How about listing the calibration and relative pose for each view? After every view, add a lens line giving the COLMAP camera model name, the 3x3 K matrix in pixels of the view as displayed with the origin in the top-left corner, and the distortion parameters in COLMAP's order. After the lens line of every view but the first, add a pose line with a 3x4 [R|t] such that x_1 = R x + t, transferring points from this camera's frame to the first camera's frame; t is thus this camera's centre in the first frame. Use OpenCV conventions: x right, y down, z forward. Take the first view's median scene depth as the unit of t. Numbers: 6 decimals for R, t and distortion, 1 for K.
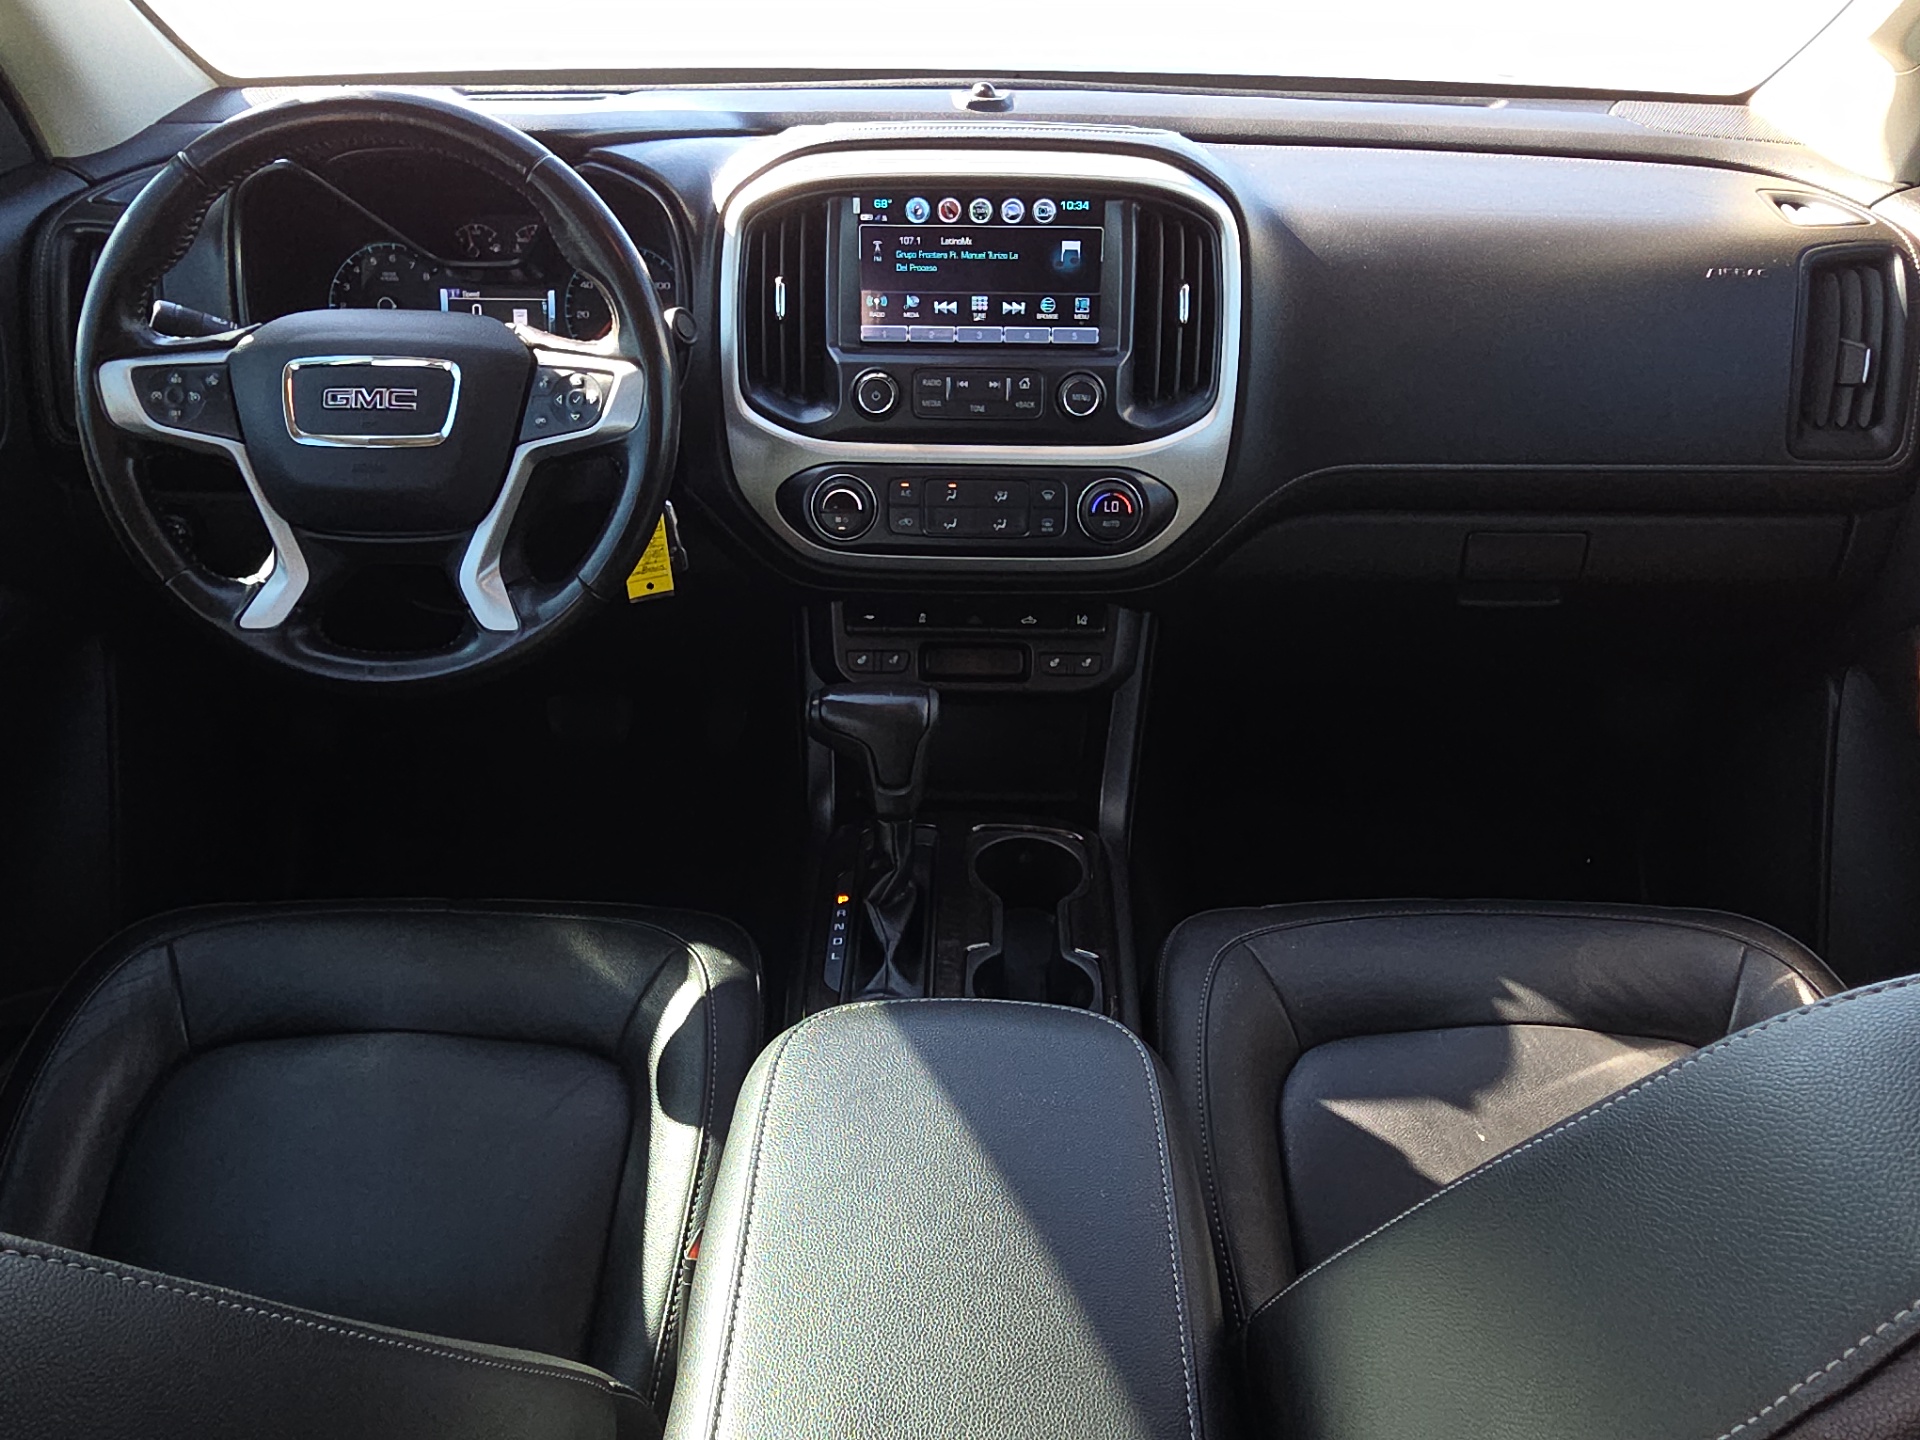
lens RADIAL K [[1529.9, 0, 951.1], [0, 1529.9, 717.4], [0, 0, 1]] dist [-0.000190, 0.010670]
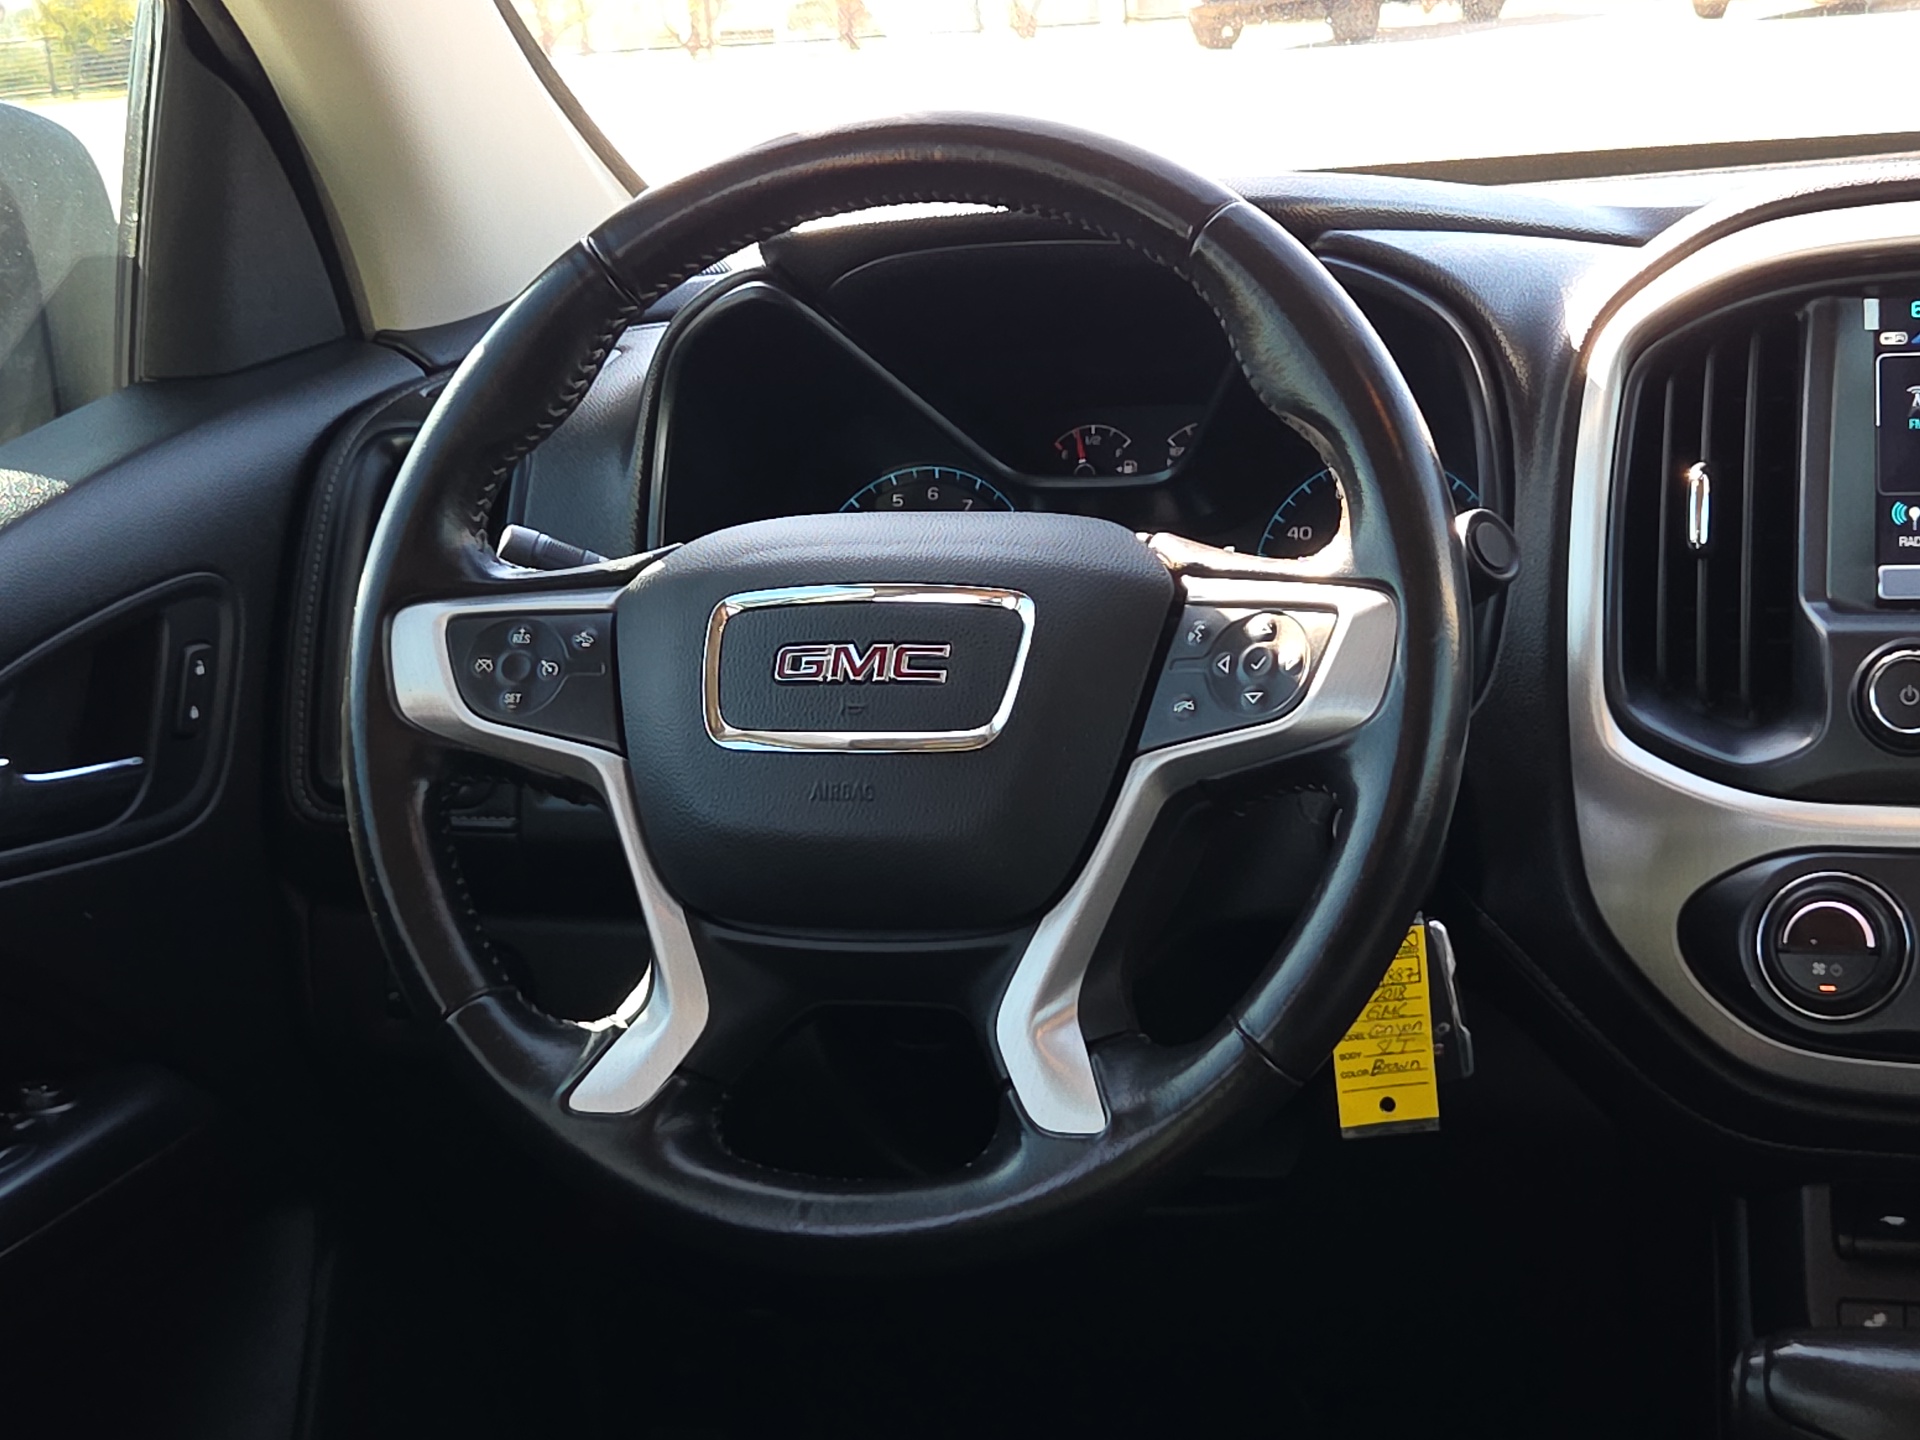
lens RADIAL K [[3384.2, 0, 939.6], [0, 3384.2, 685.0], [0, 0, 1]] dist [0.092313, 0.000000]
pose [[0.943936, -0.008699, -0.330015, 0.012833], [-0.097445, 0.947771, -0.303702, 0.119343], [0.315421, 0.318833, 0.893787, 0.007424]]
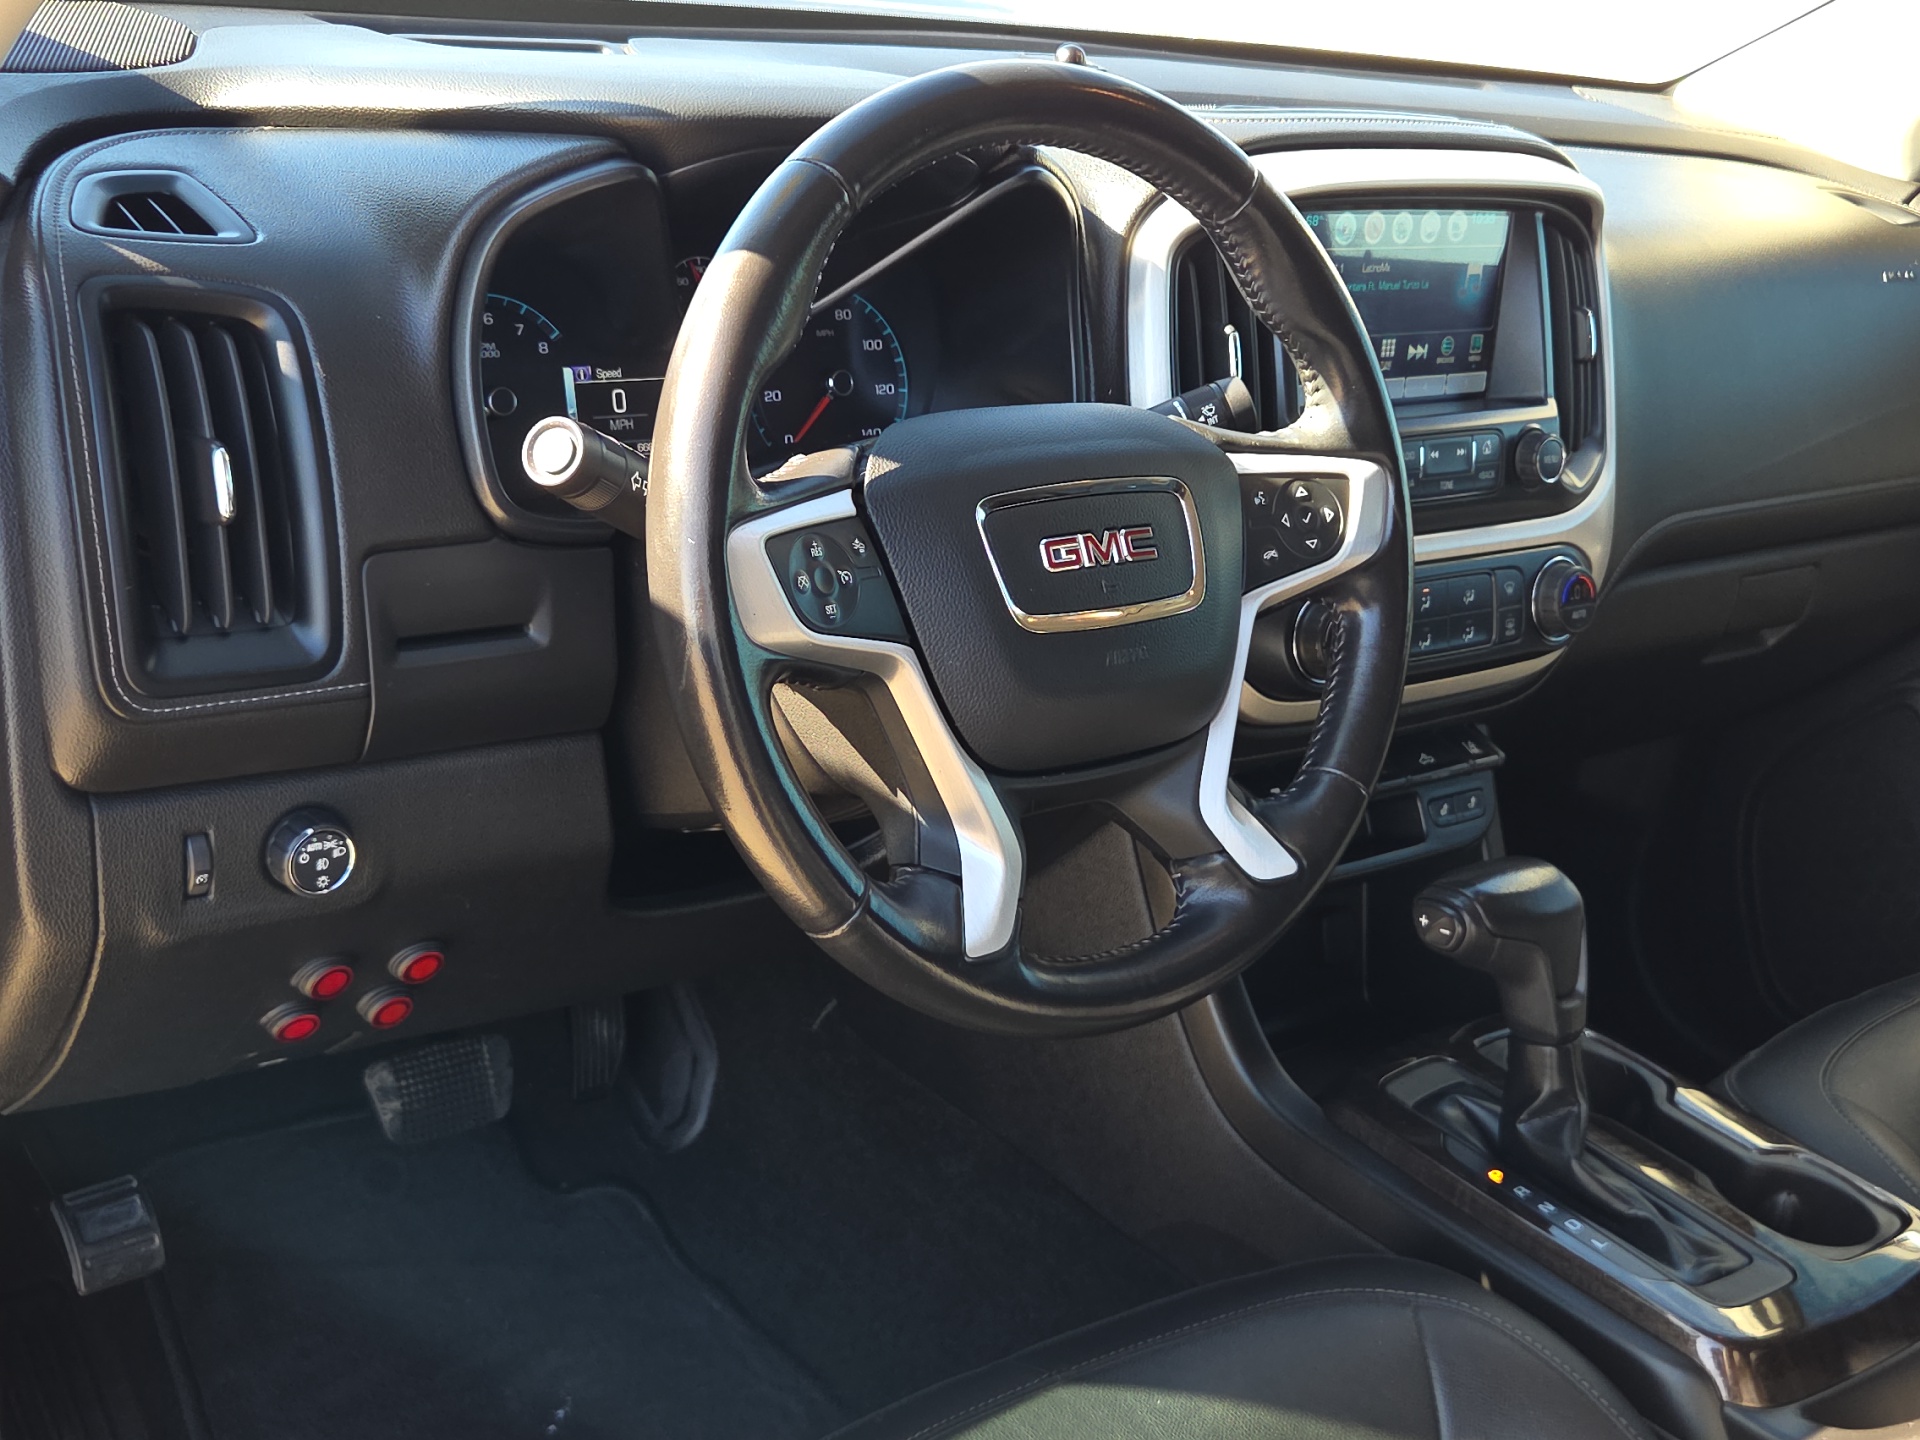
lens RADIAL K [[2314.9, 0, 970.3], [0, 2314.9, 717.9], [0, 0, 1]] dist [0.047474, 0.000000]
pose [[0.765124, -0.147864, 0.626675, -0.893549], [0.200448, 0.979610, -0.013593, -0.121345], [-0.611887, 0.136016, 0.779162, 0.270149]]
